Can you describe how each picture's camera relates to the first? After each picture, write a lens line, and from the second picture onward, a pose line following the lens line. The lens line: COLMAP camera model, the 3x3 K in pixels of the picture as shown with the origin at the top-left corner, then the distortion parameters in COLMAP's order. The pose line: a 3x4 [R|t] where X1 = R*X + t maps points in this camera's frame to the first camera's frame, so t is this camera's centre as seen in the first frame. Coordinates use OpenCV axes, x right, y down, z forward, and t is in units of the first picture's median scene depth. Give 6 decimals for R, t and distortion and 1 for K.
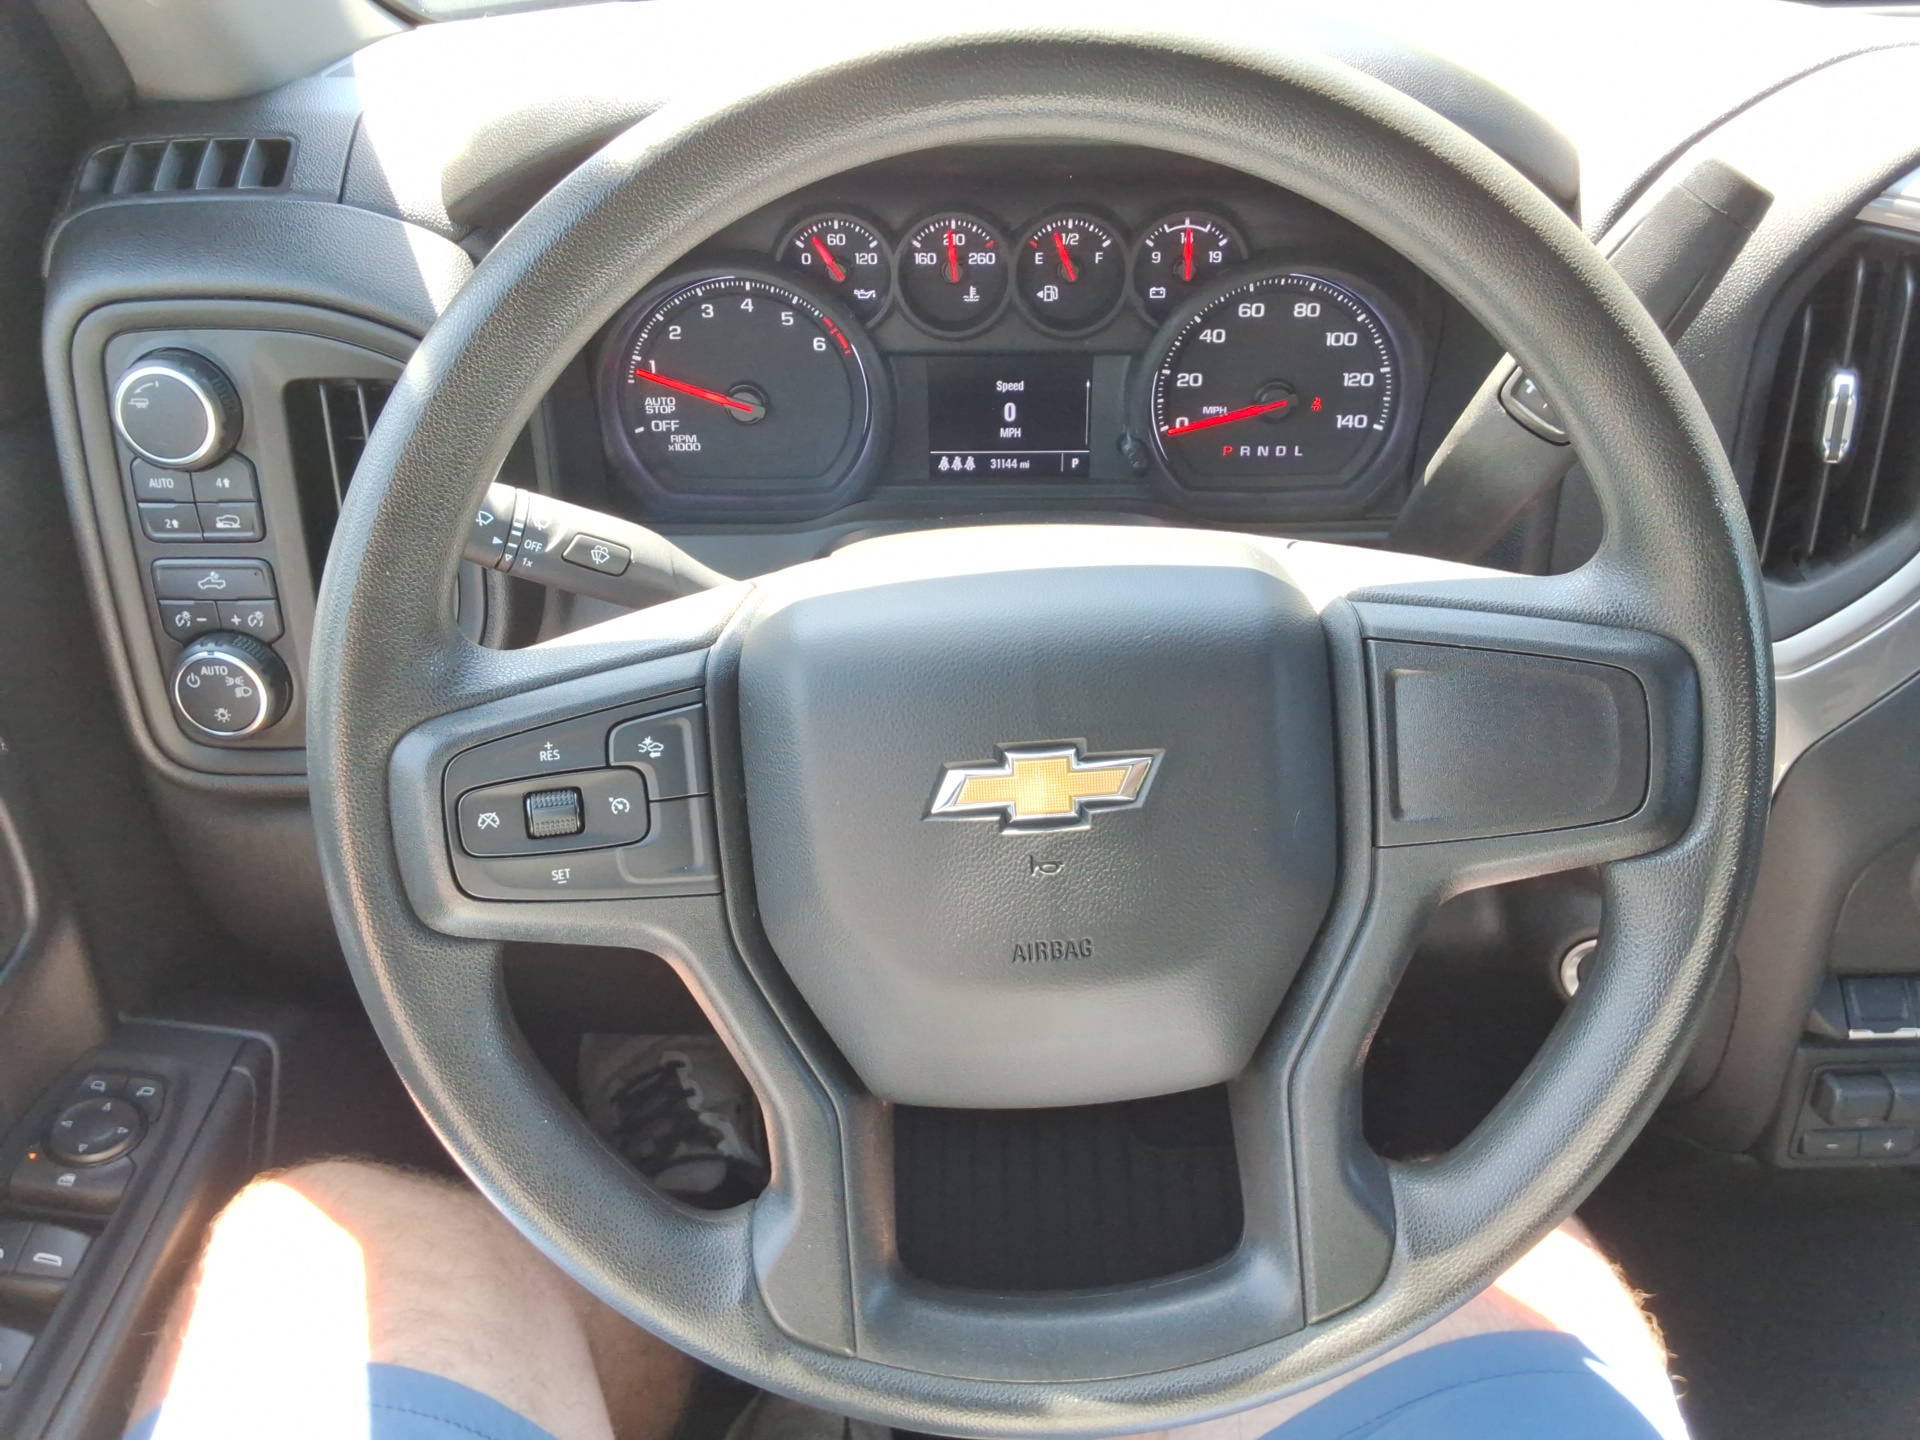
lens RADIAL K [[1538.4, 0, 989.0], [0, 1538.4, 703.7], [0, 0, 1]] dist [0.079437, -0.120457]
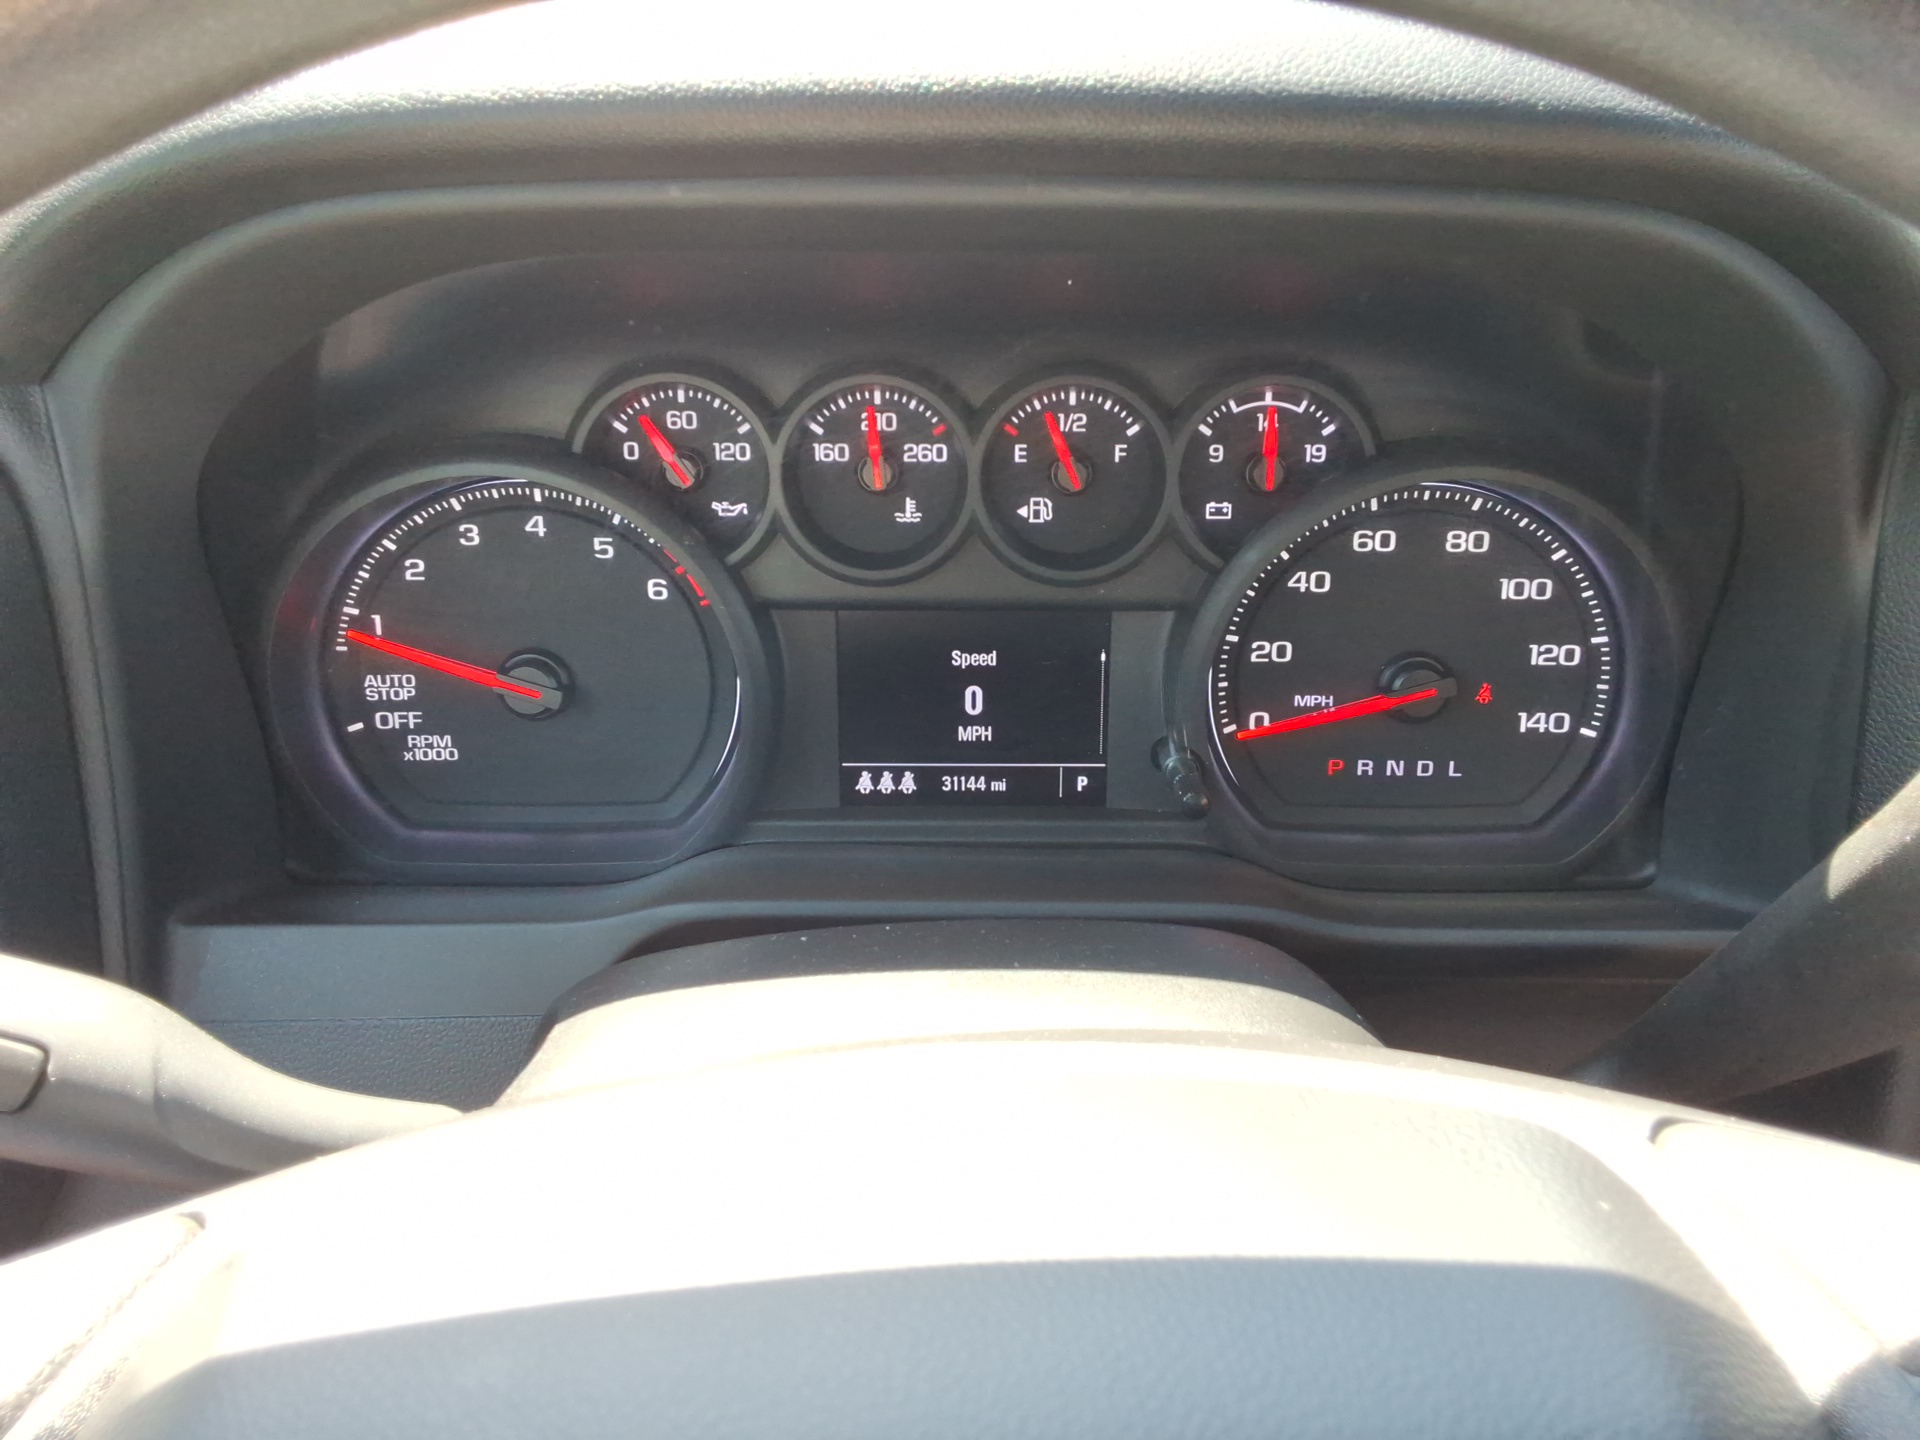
lens RADIAL K [[1538.4, 0, 984.0], [0, 1538.4, 699.1], [0, 0, 1]] dist [0.079437, -0.120457]
pose [[0.999868, 0.008535, -0.013818, 0.027376], [-0.010612, 0.987389, -0.157957, -0.099803], [0.012296, 0.158083, 0.987349, 0.427235]]
